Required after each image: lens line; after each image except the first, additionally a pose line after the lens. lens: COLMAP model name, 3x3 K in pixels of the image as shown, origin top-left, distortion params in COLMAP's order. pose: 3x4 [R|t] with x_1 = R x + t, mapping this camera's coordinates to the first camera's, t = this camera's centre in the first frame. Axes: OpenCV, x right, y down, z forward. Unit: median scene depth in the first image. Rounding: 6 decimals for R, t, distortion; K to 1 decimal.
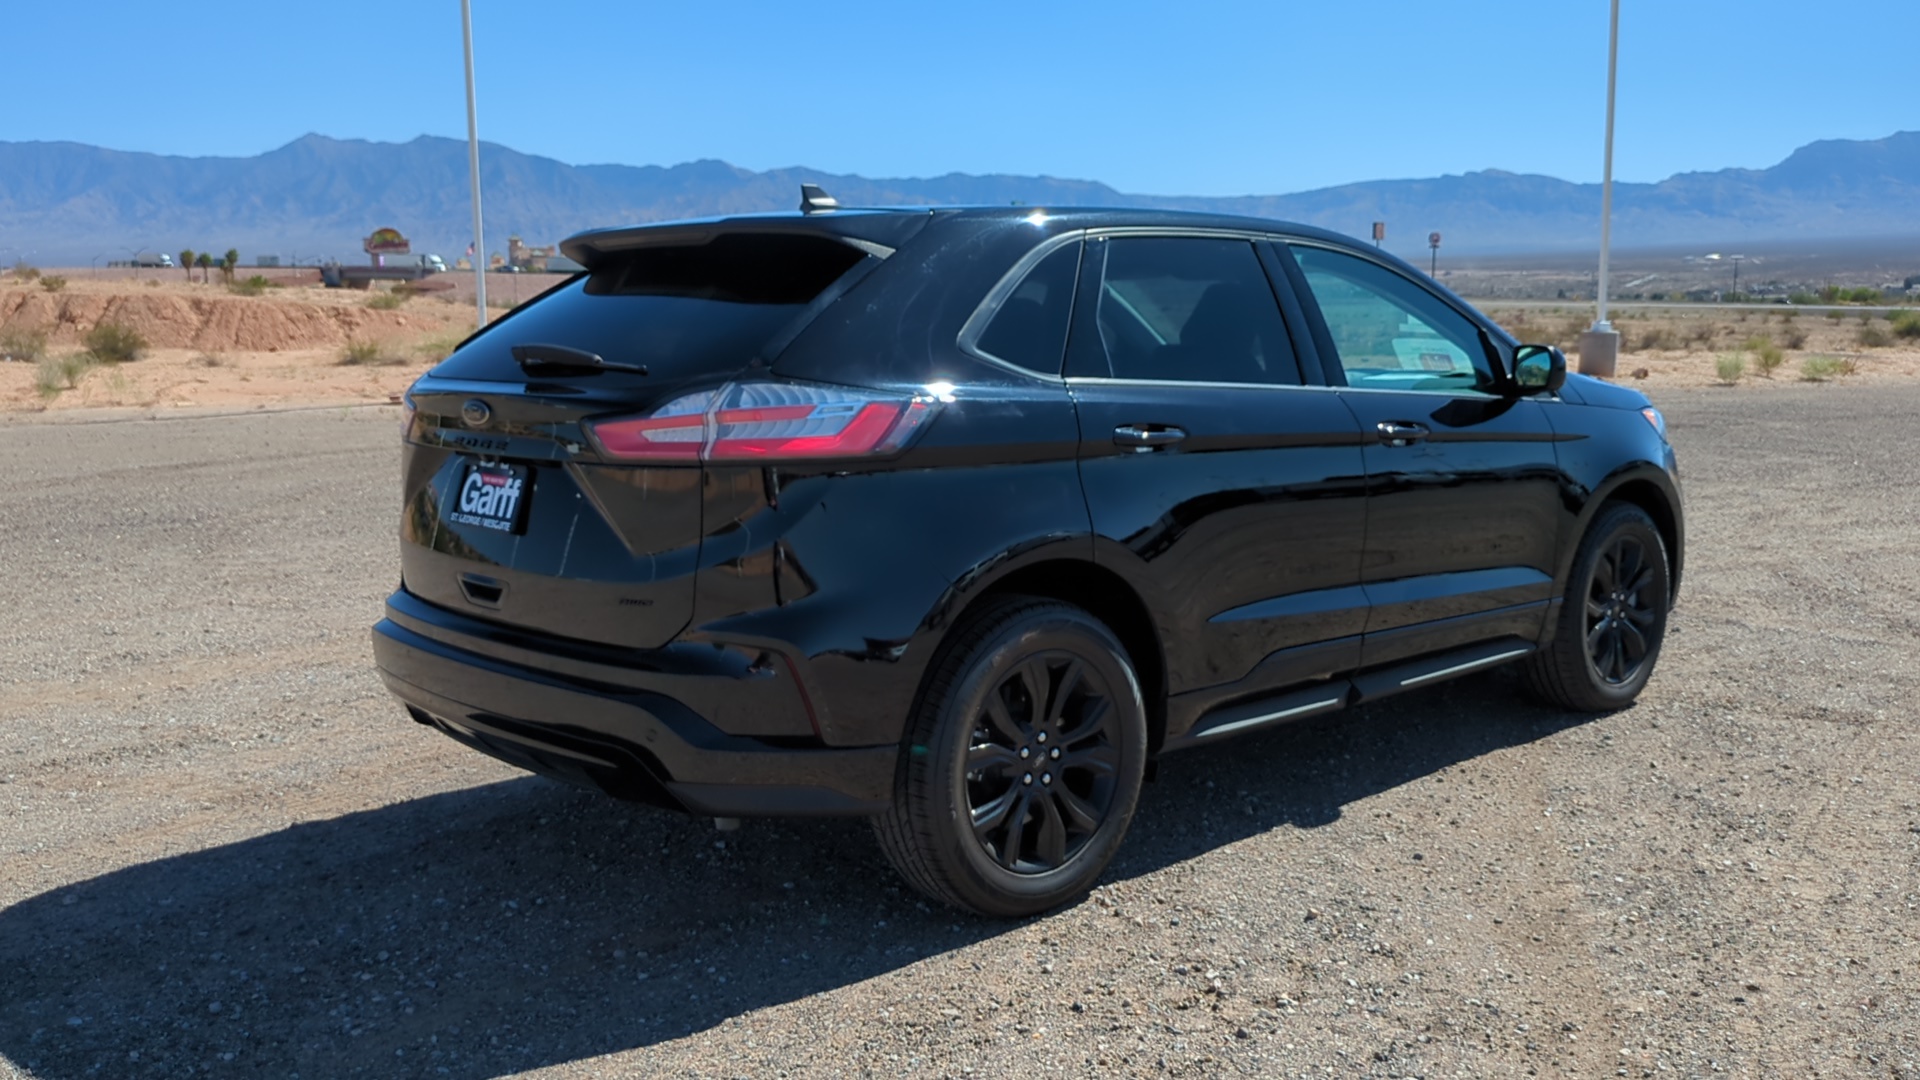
lens RADIAL K [[1649.9, 0, 982.7], [0, 1649.9, 531.3], [0, 0, 1]] dist [0.073908, -0.130169]
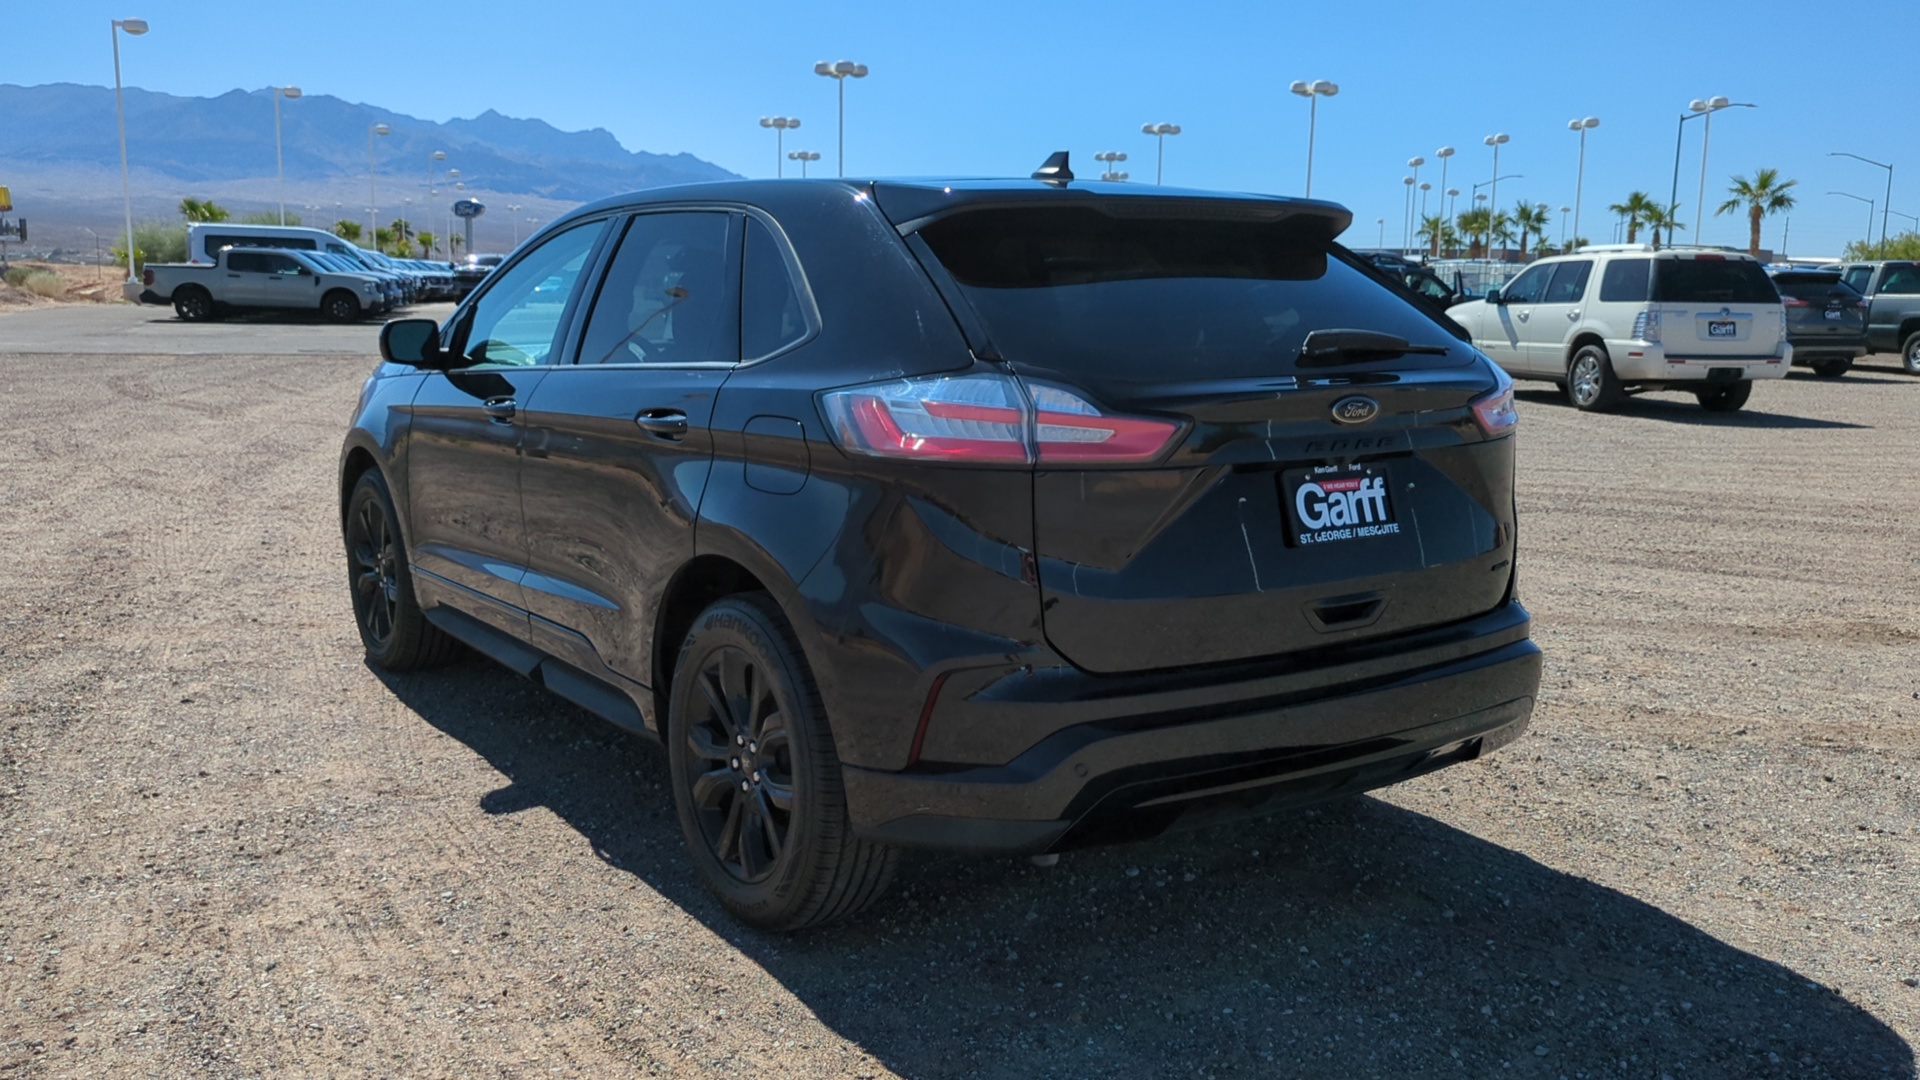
lens RADIAL K [[1651.7, 0, 982.3], [0, 1651.7, 538.7], [0, 0, 1]] dist [0.060584, -0.077045]
pose [[0.139638, -0.150115, 0.978758, -1.186977], [0.118889, 0.983833, 0.133932, -0.143466], [-0.983040, 0.097661, 0.155227, 1.054467]]
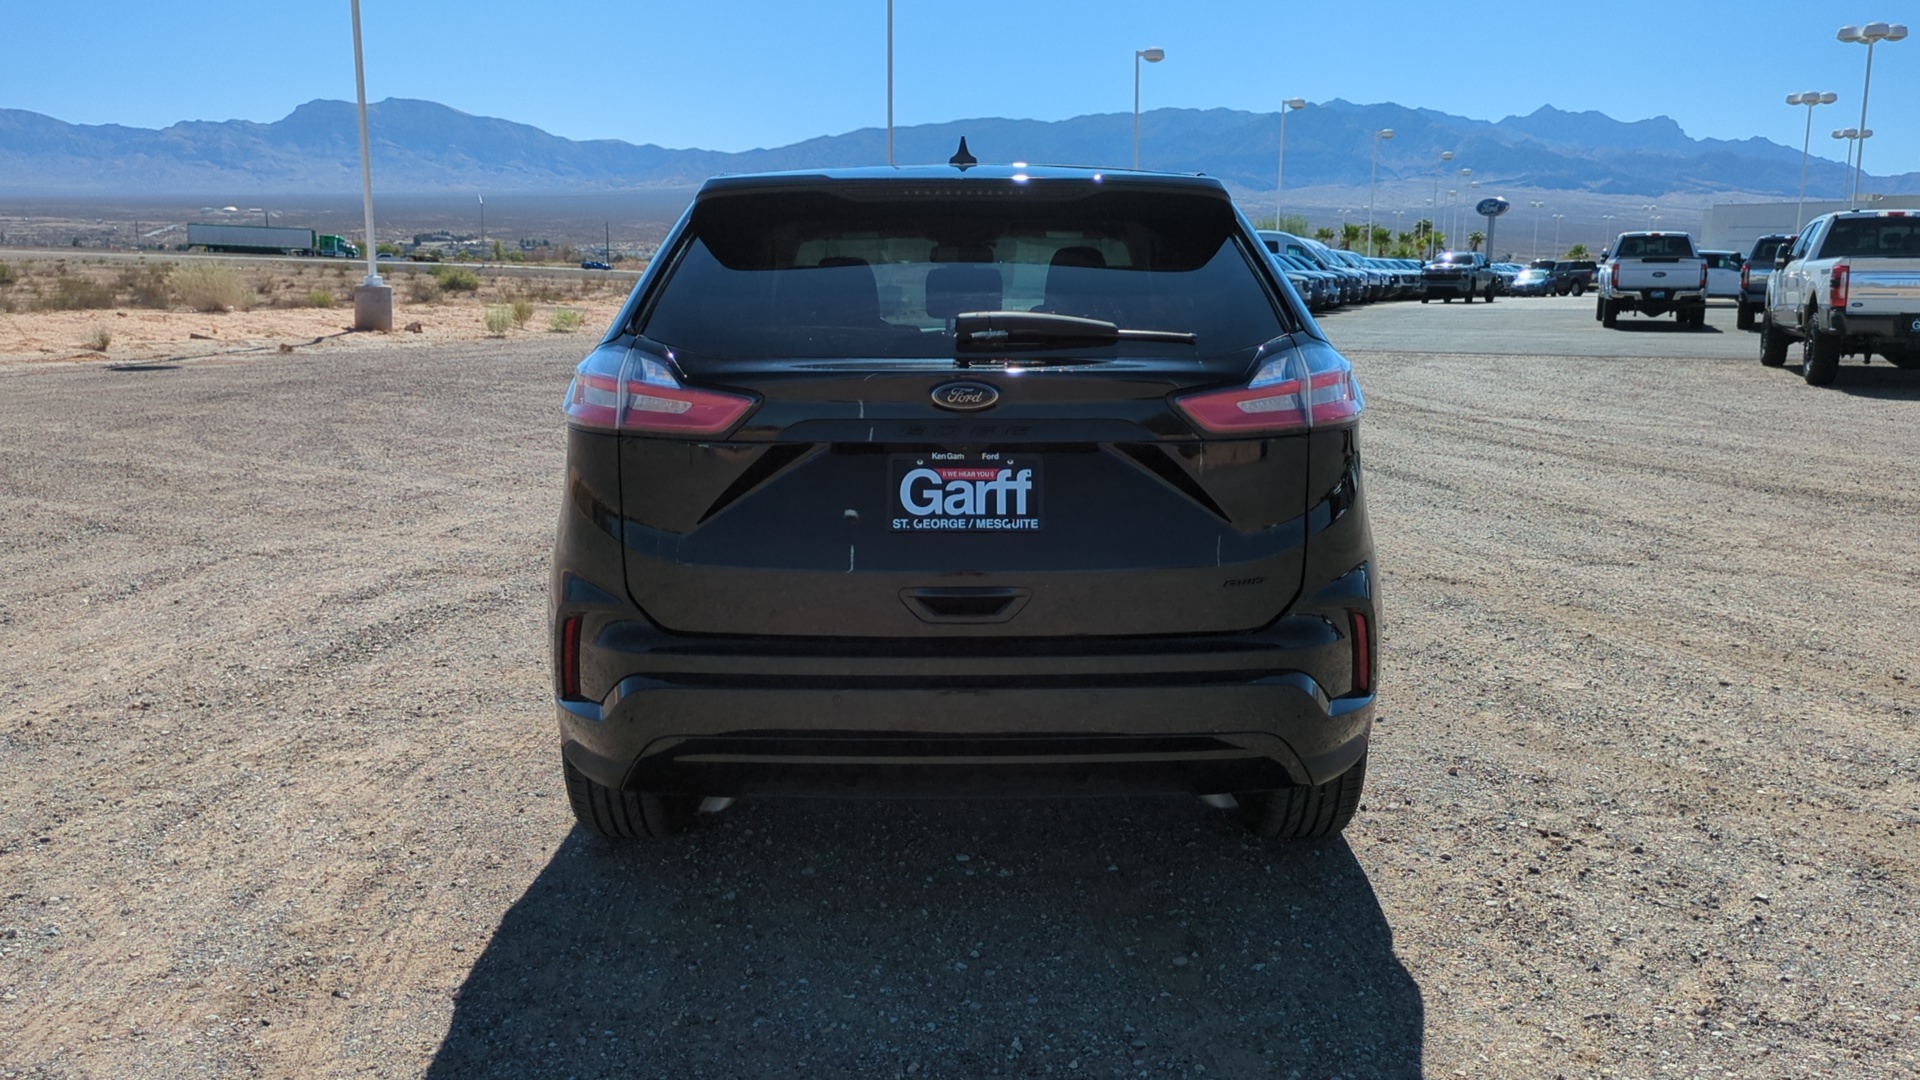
lens RADIAL K [[1655.6, 0, 964.3], [0, 1655.6, 524.3], [0, 0, 1]] dist [0.035142, -0.007673]
pose [[0.674920, -0.106310, 0.730192, -0.919394], [0.089031, 0.994070, 0.062437, -0.058440], [-0.732500, 0.022870, 0.680383, 0.425034]]
